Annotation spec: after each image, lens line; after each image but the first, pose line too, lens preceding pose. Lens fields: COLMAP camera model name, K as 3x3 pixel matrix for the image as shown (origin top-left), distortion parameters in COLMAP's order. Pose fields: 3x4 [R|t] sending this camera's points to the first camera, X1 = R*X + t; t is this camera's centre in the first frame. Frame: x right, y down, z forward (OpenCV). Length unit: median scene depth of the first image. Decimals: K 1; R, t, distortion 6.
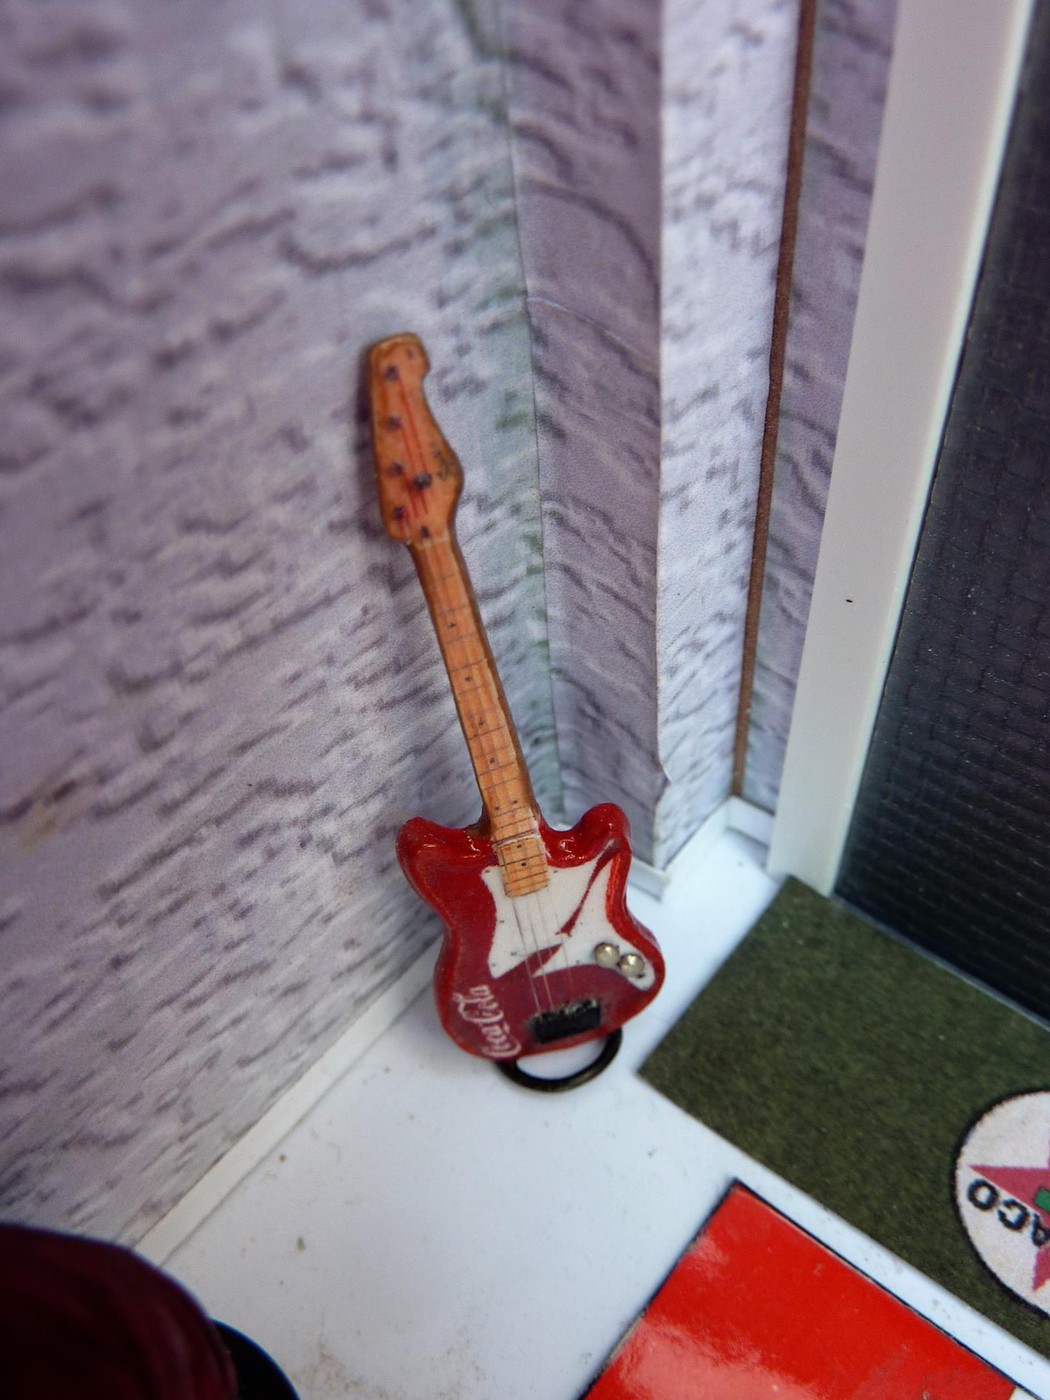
lens RADIAL K [[1203.2, 0, 525.0], [0, 1203.2, 700.0], [0, 0, 1]] dist [-0.004181, -0.104756]
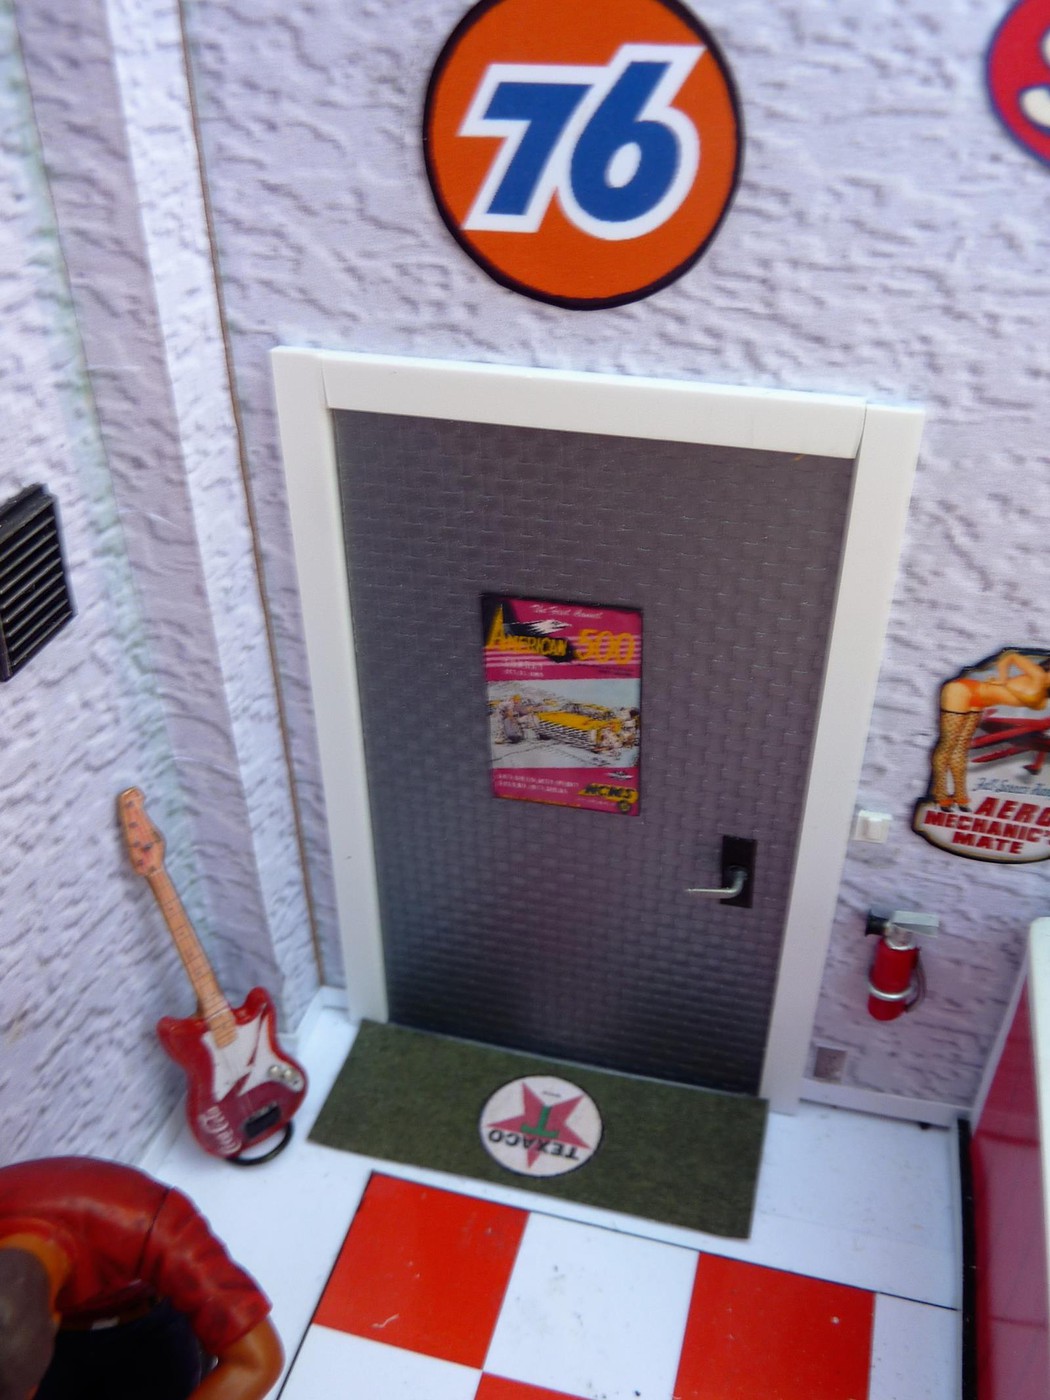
lens RADIAL K [[1203.2, 0, 525.0], [0, 1203.2, 700.0], [0, 0, 1]] dist [-0.004181, -0.104756]
pose [[0.903651, -0.185750, 0.385892, -0.242041], [0.282272, 0.935961, -0.210475, 0.214491], [-0.322084, 0.299122, 0.898214, -1.219721]]
